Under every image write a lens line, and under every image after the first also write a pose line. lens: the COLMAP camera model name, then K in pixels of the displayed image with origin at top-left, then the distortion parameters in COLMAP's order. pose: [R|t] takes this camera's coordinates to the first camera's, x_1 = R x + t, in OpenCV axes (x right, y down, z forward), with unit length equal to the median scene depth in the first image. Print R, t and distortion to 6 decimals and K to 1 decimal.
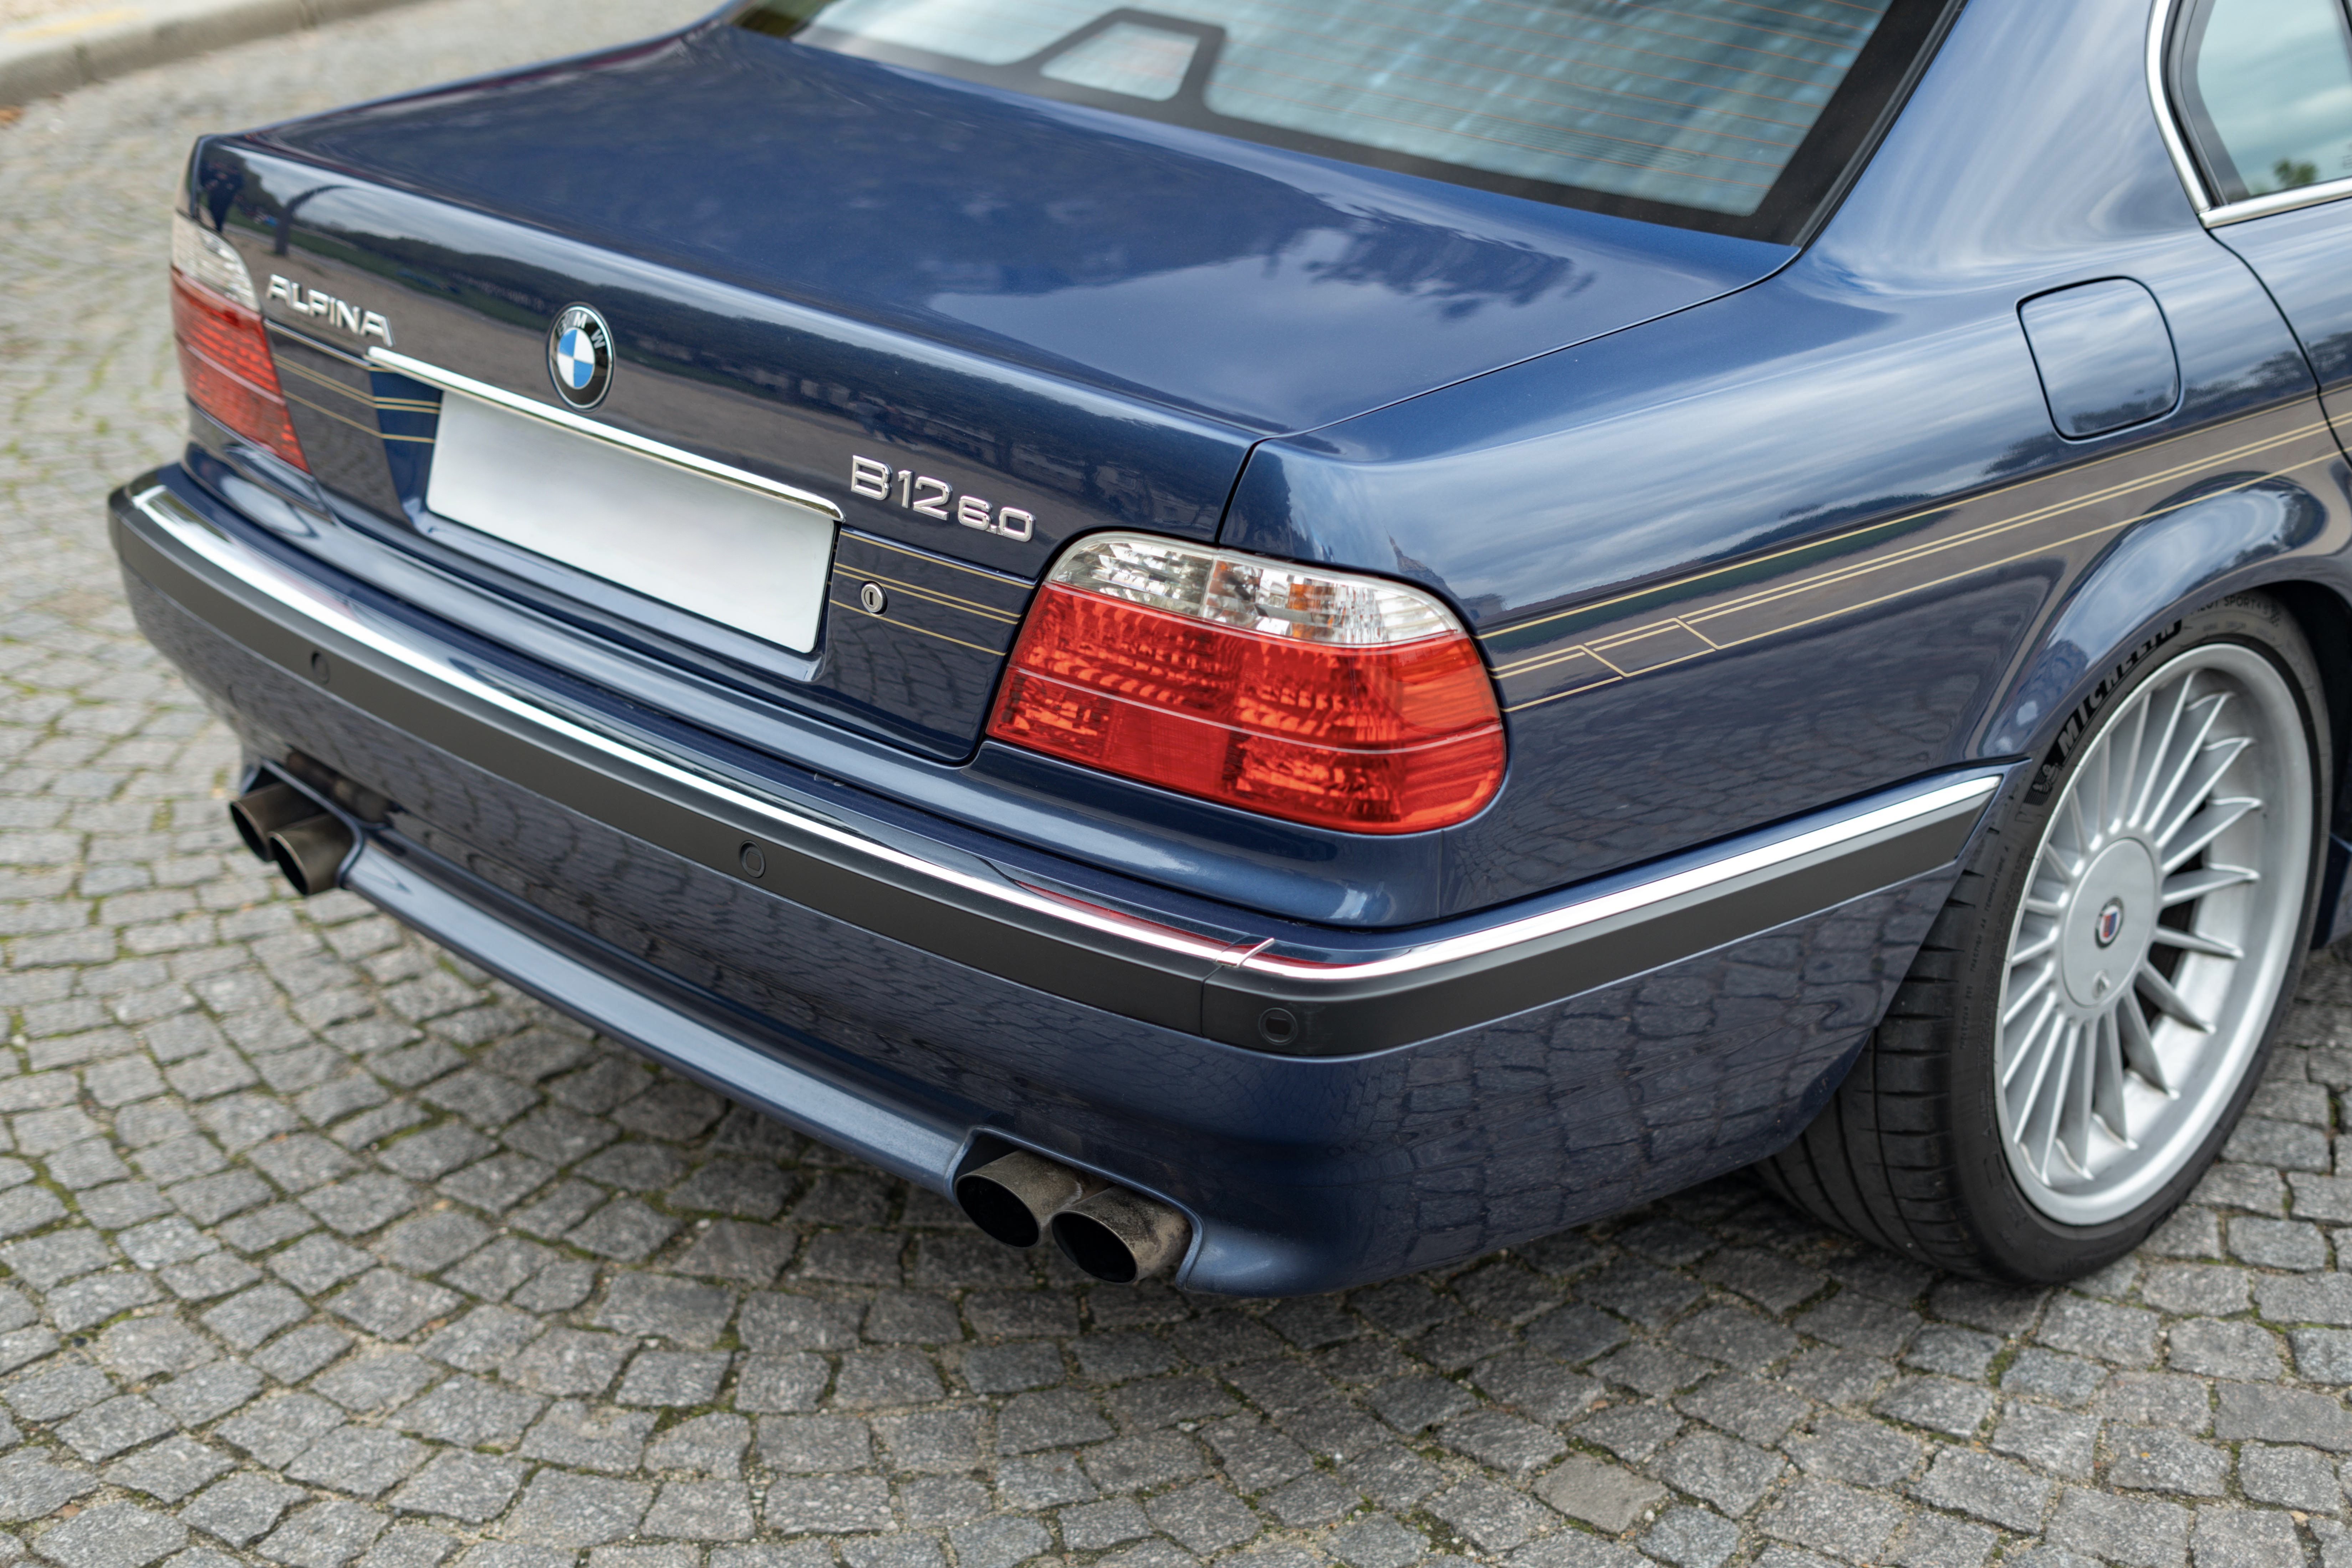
lens RADIAL K [[3597.4, 0, 1176.8], [0, 3597.4, 786.3], [0, 0, 1]] dist [-0.040252, 0.000000]
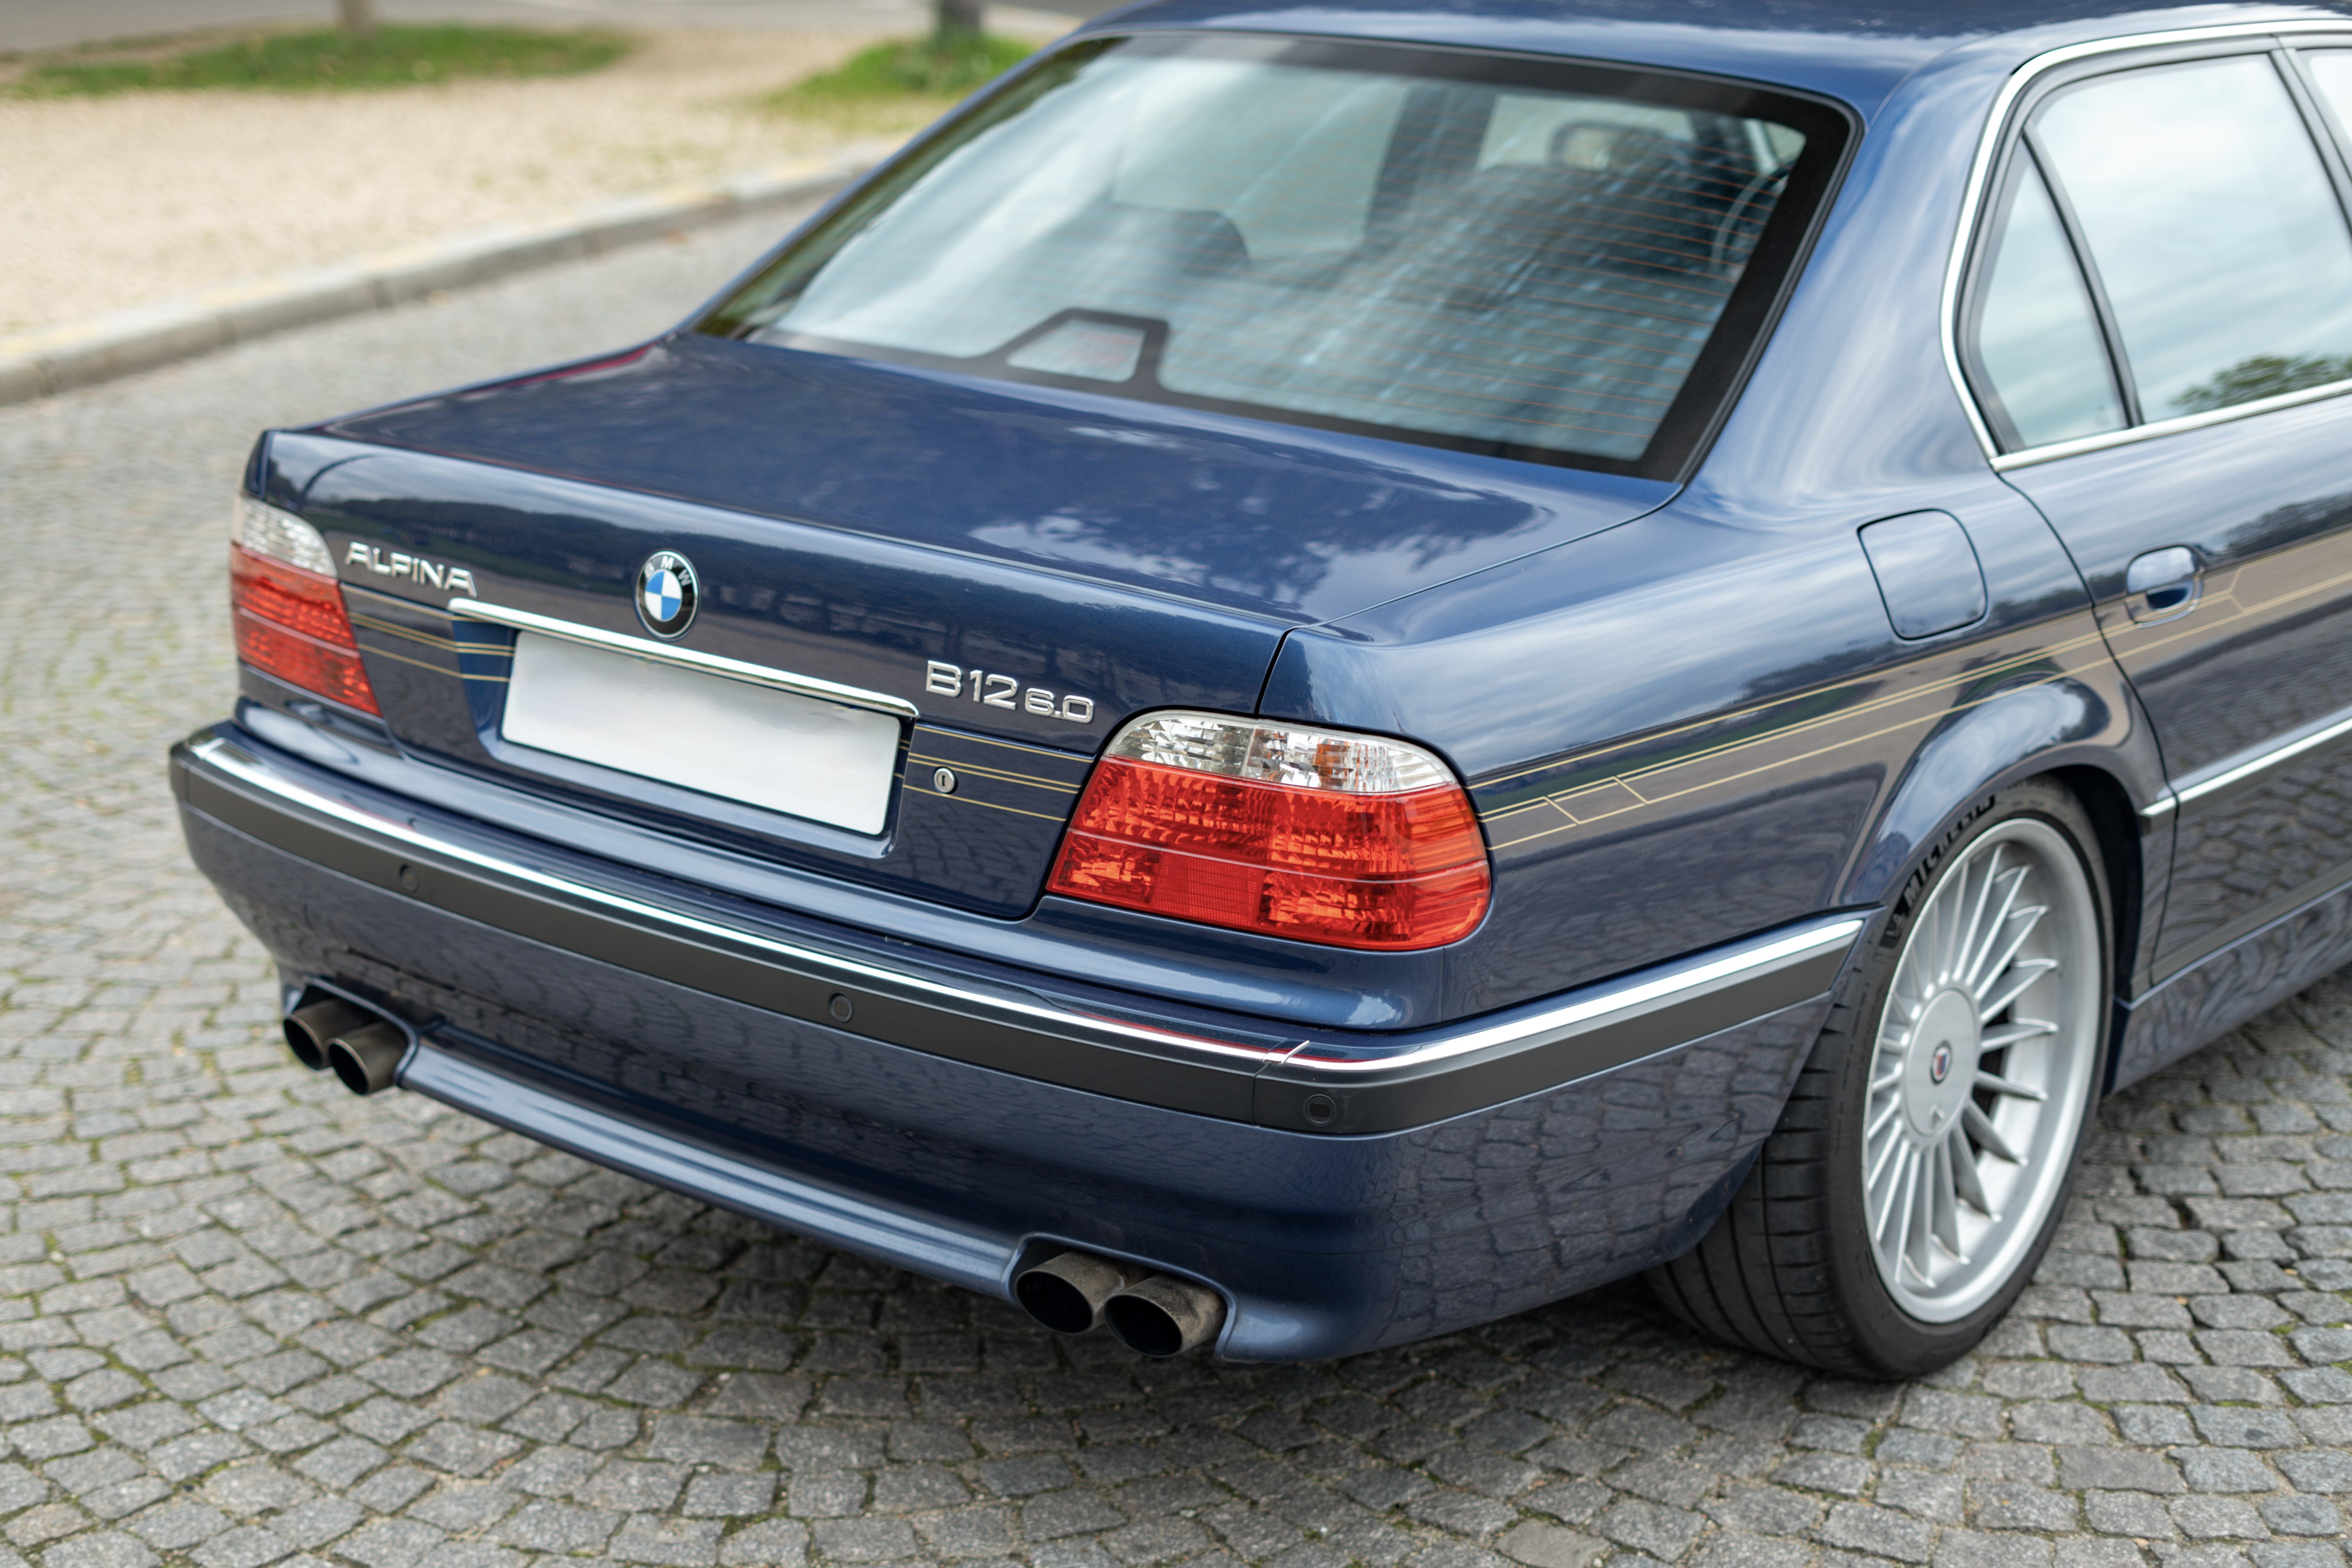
lens RADIAL K [[3597.7, 0, 1120.1], [0, 3597.7, 803.4], [0, 0, 1]] dist [-0.040252, 0.000000]
pose [[0.996795, -0.024093, 0.076284, -0.098999], [0.031267, 0.995054, -0.094289, 0.058556], [-0.073635, 0.096372, 0.992618, -0.158644]]
